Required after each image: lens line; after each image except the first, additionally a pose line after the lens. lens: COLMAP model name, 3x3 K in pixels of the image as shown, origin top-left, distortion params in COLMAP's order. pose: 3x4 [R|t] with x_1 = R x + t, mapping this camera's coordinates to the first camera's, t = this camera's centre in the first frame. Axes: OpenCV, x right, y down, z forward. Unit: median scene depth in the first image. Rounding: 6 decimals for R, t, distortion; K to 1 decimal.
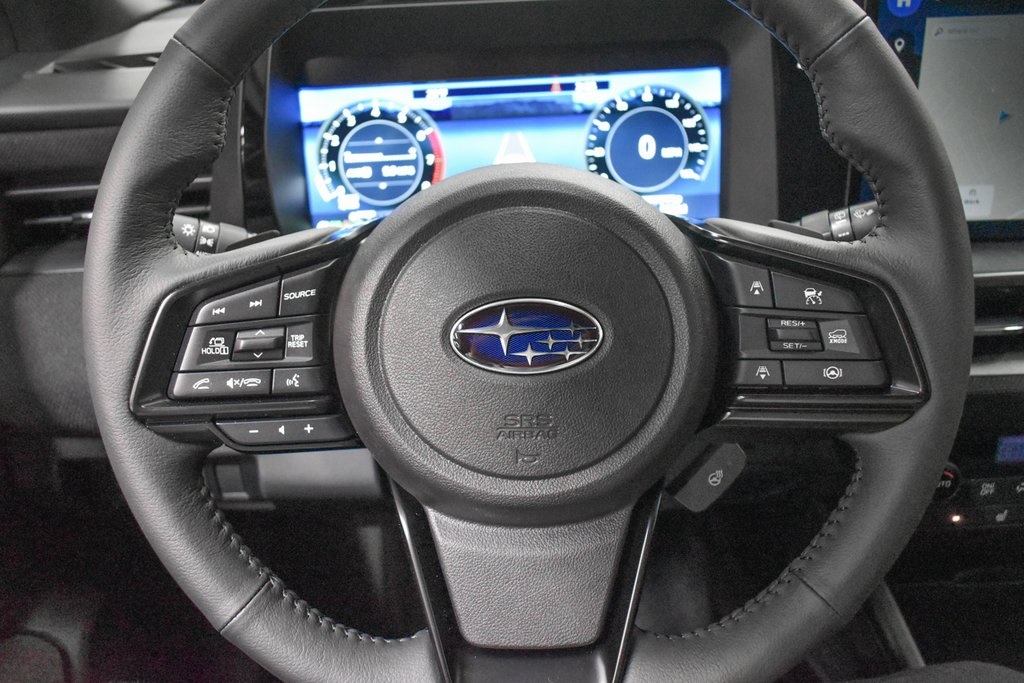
lens RADIAL K [[809.6, 0, 512.0], [0, 809.6, 341.5], [0, 0, 1]] dist [-0.013554, -0.003415]
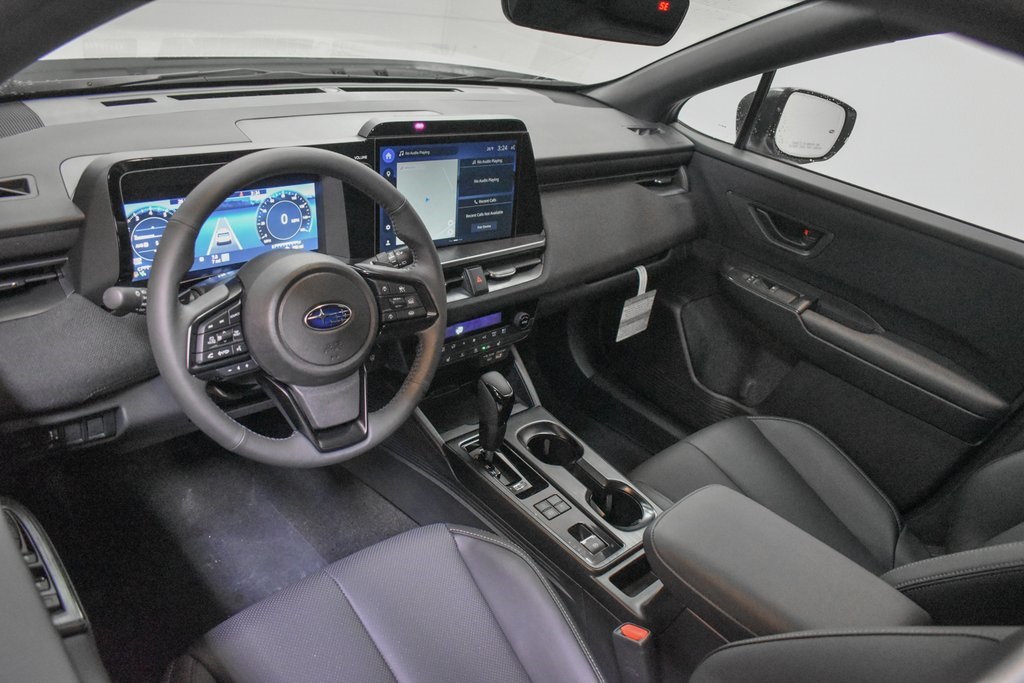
lens RADIAL K [[809.6, 0, 512.0], [0, 809.6, 341.5], [0, 0, 1]] dist [-0.013554, -0.003415]
pose [[0.733828, -0.178023, 0.655595, -0.829385], [0.130729, 0.984022, 0.120876, -0.108001], [-0.666638, -0.002997, 0.745375, -0.942678]]
